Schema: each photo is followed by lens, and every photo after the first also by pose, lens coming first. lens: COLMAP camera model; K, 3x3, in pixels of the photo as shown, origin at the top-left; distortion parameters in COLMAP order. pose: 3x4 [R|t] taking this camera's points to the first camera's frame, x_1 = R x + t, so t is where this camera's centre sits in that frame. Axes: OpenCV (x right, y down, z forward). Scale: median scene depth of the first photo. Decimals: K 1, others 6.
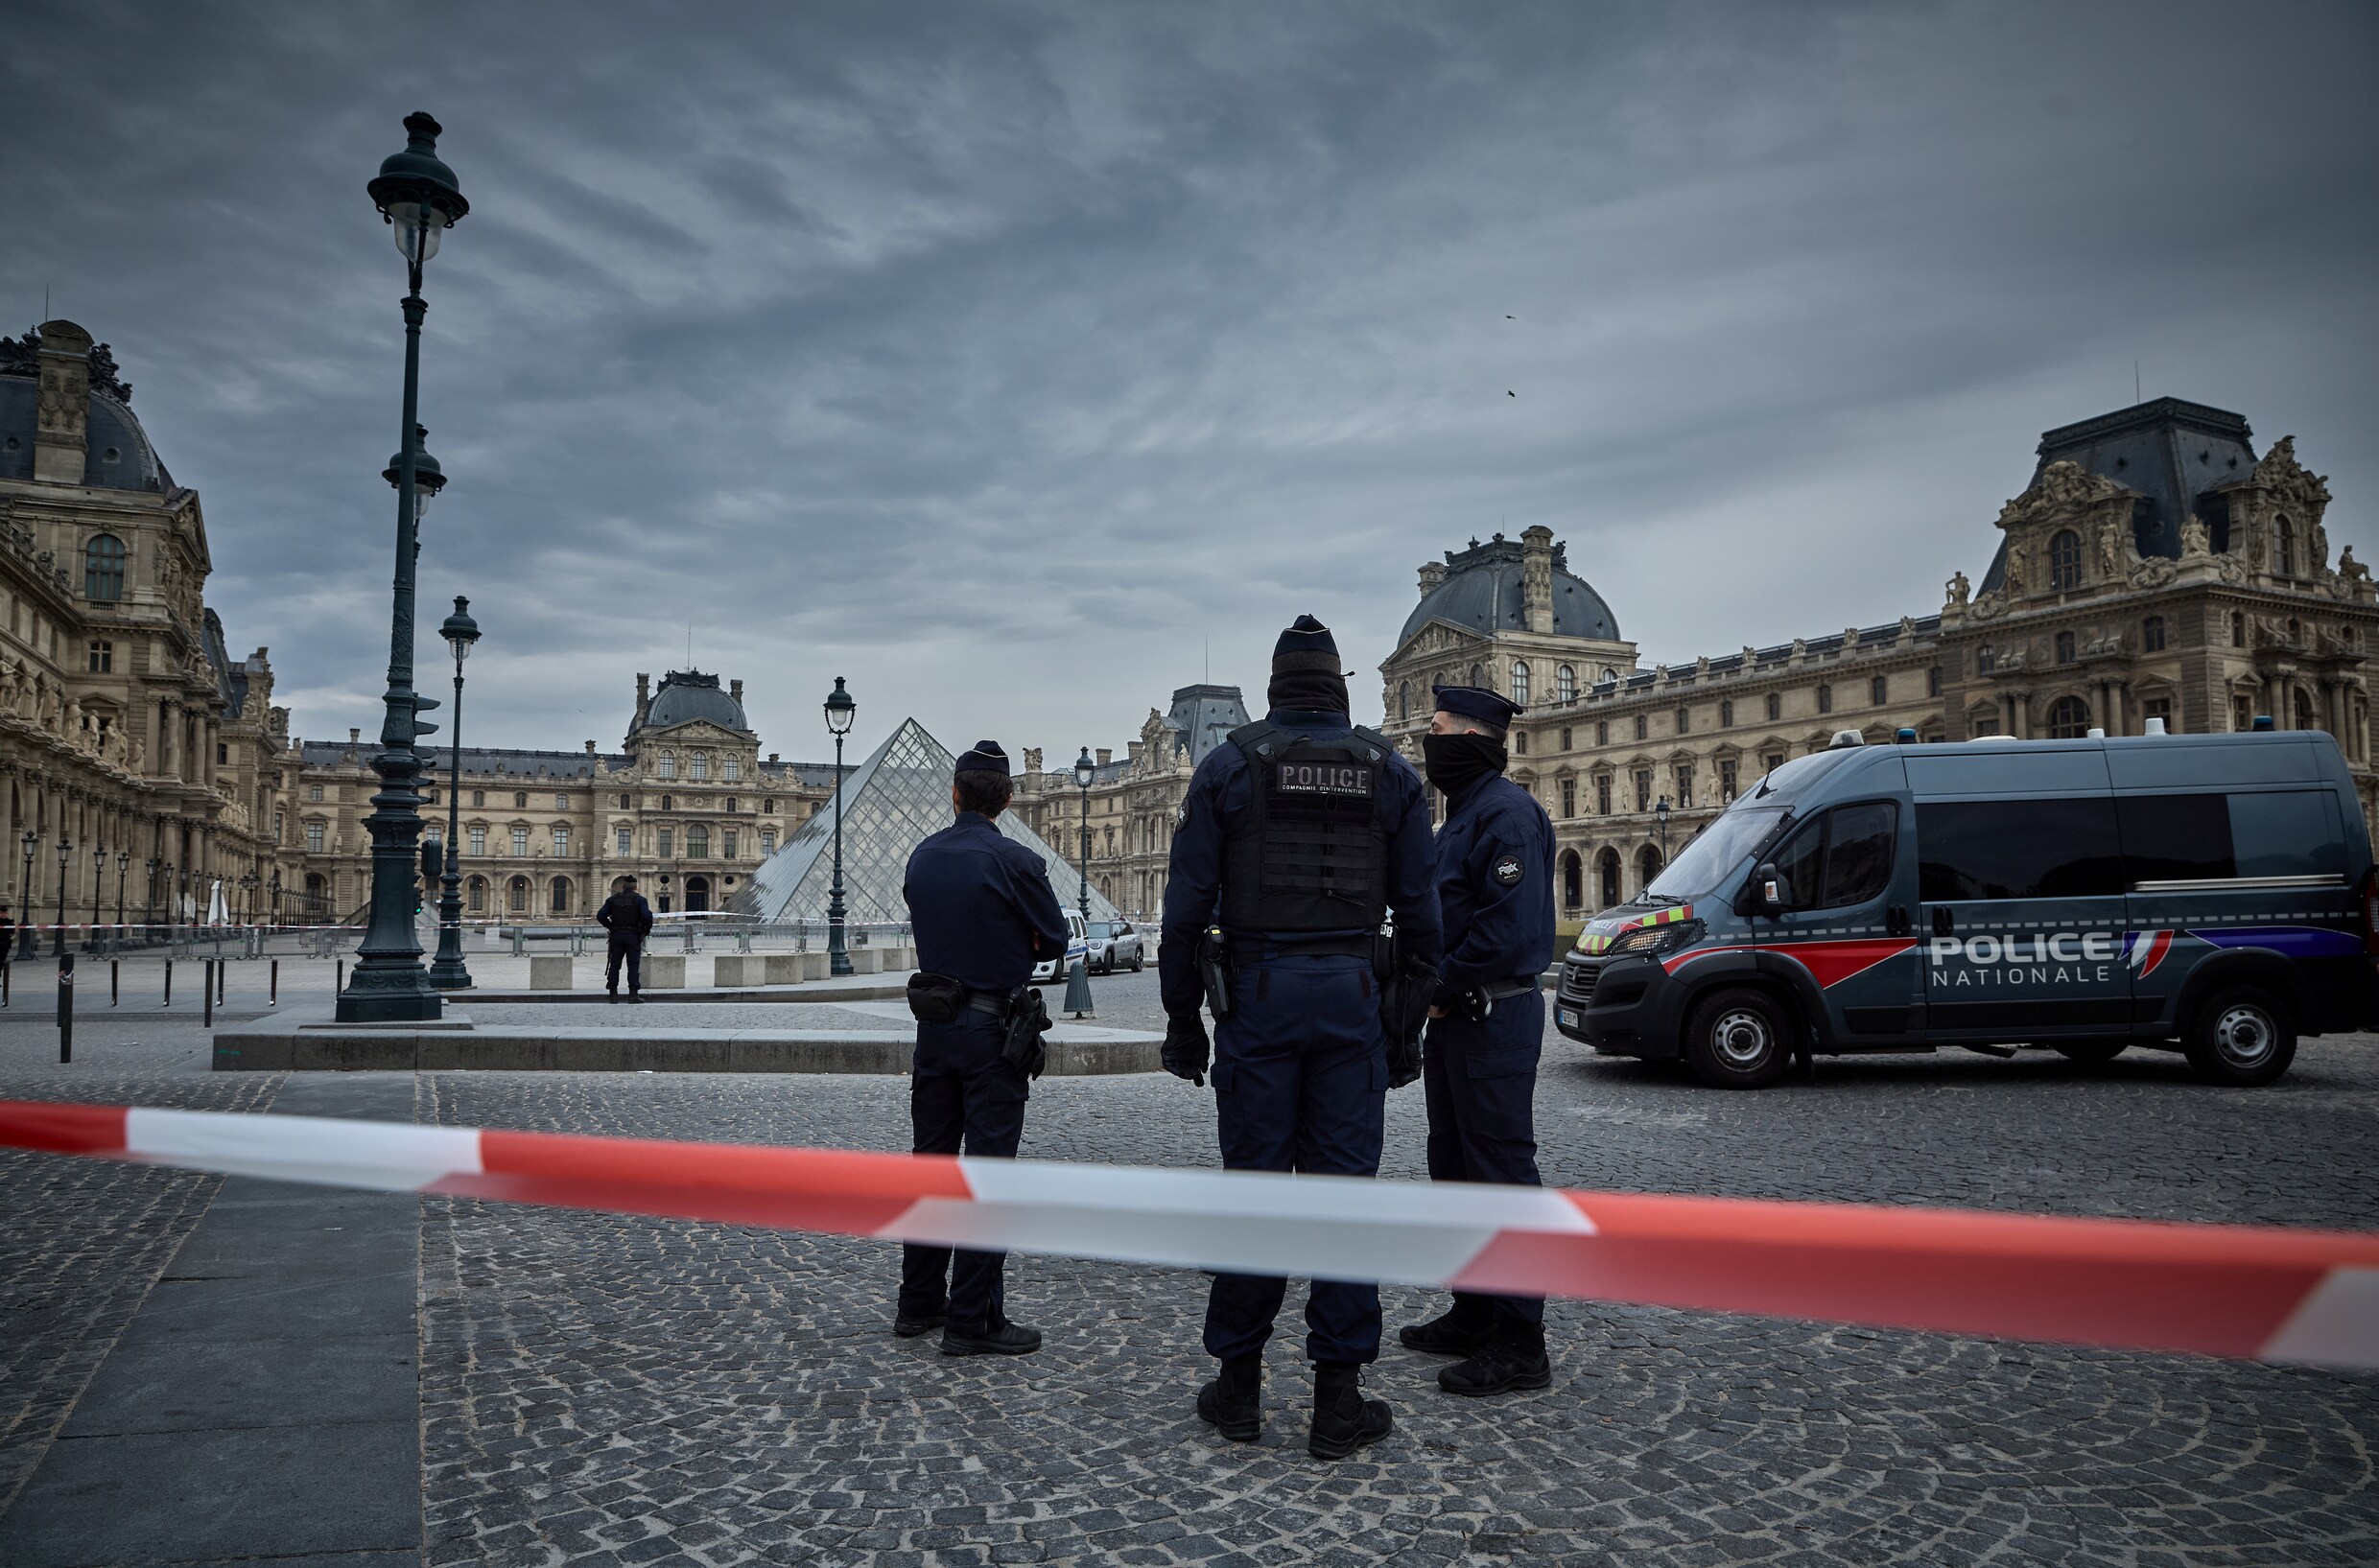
lens RADIAL K [[1538.9, 0, 1178.9], [0, 1538.9, 805.1], [0, 0, 1]] dist [-0.008712, -0.001523]
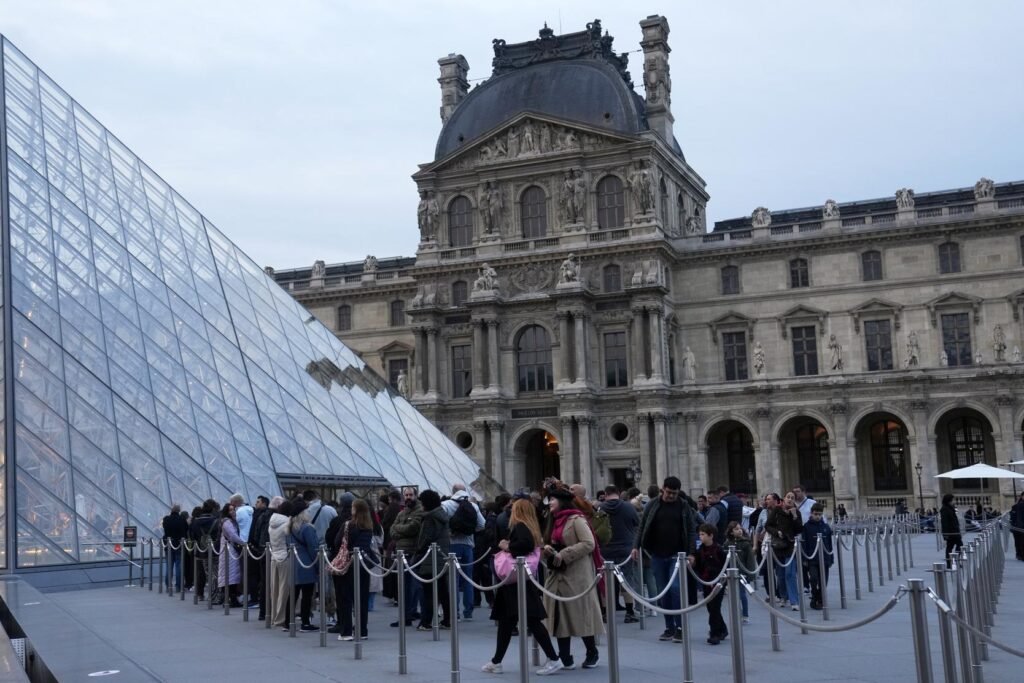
lens RADIAL K [[1302.5, 0, 511.8], [0, 1302.5, 291.7], [0, 0, 1]] dist [-0.025710, -0.008944]
pose [[0.784339, 0.080776, 0.615051, -0.280374], [-0.020701, 0.994342, -0.104190, 0.040184], [-0.619987, 0.068988, 0.781573, 0.635210]]
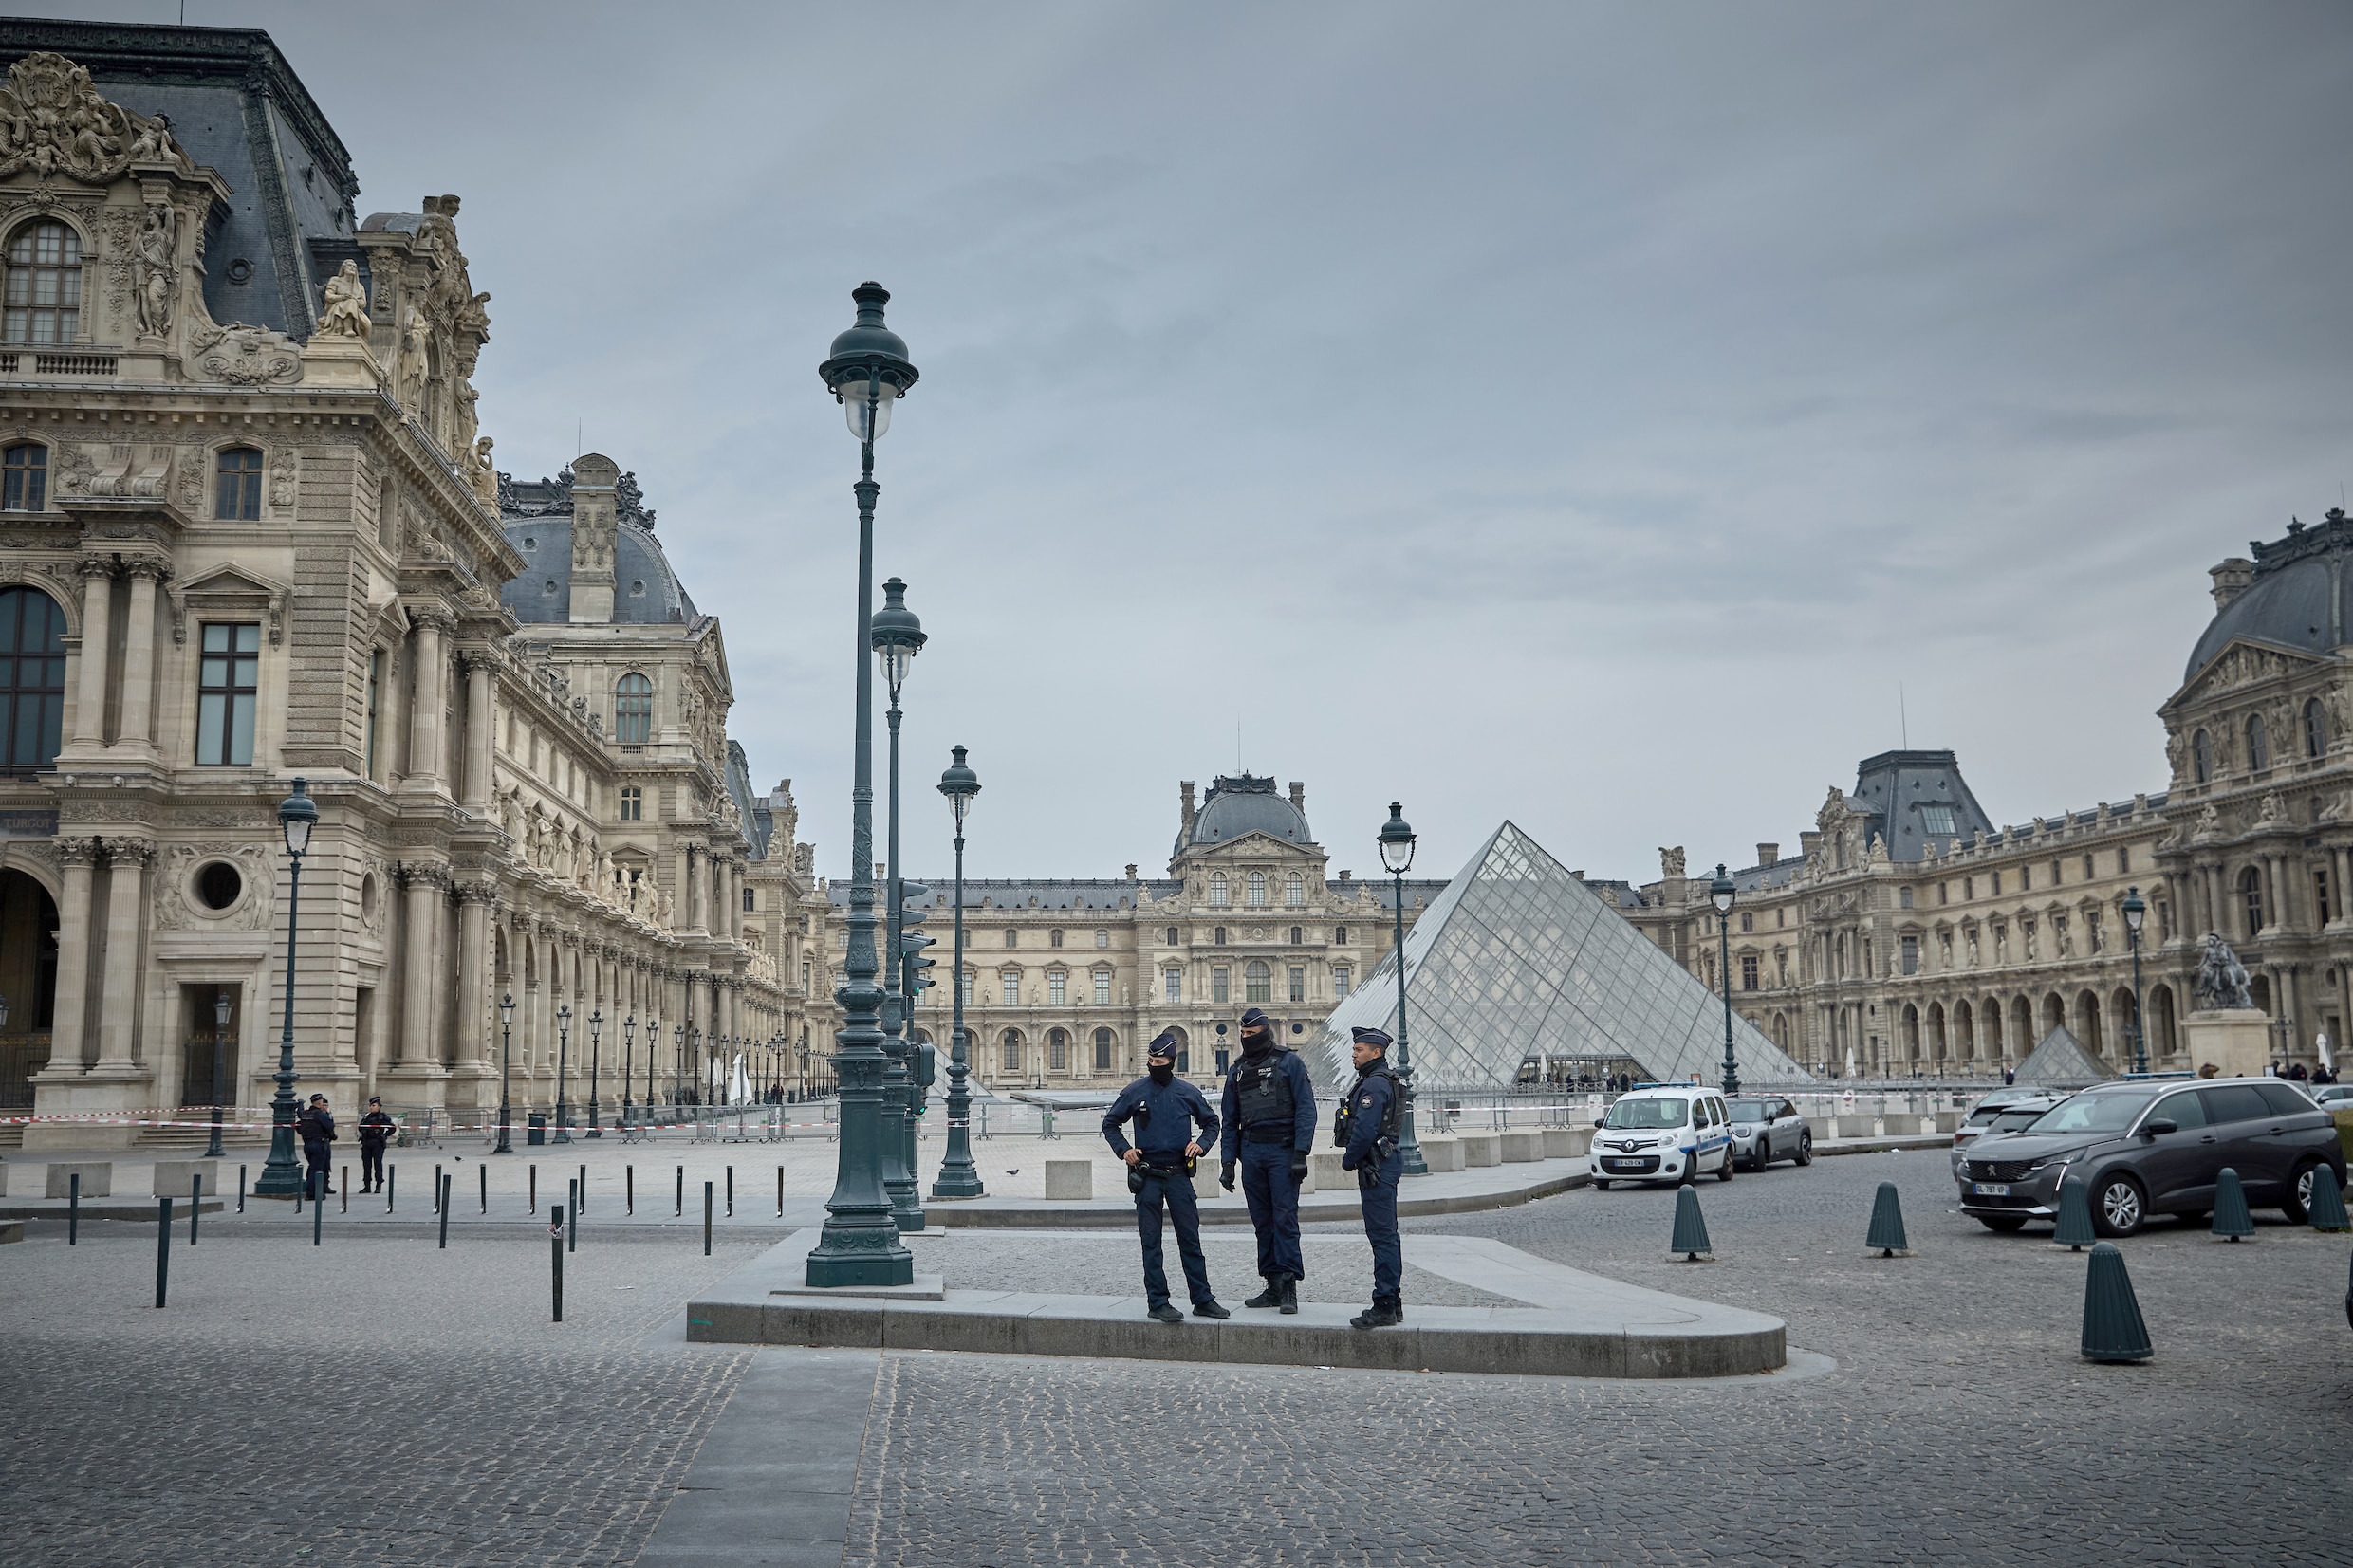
lens RADIAL K [[1967.2, 0, 1168.9], [0, 1967.2, 790.2], [0, 0, 1]] dist [-0.081552, 0.135822]
pose [[0.938547, -0.057684, -0.340296, 0.005250], [0.035007, 0.996760, -0.072412, -0.005135], [0.343371, 0.056050, 0.937526, -0.002129]]
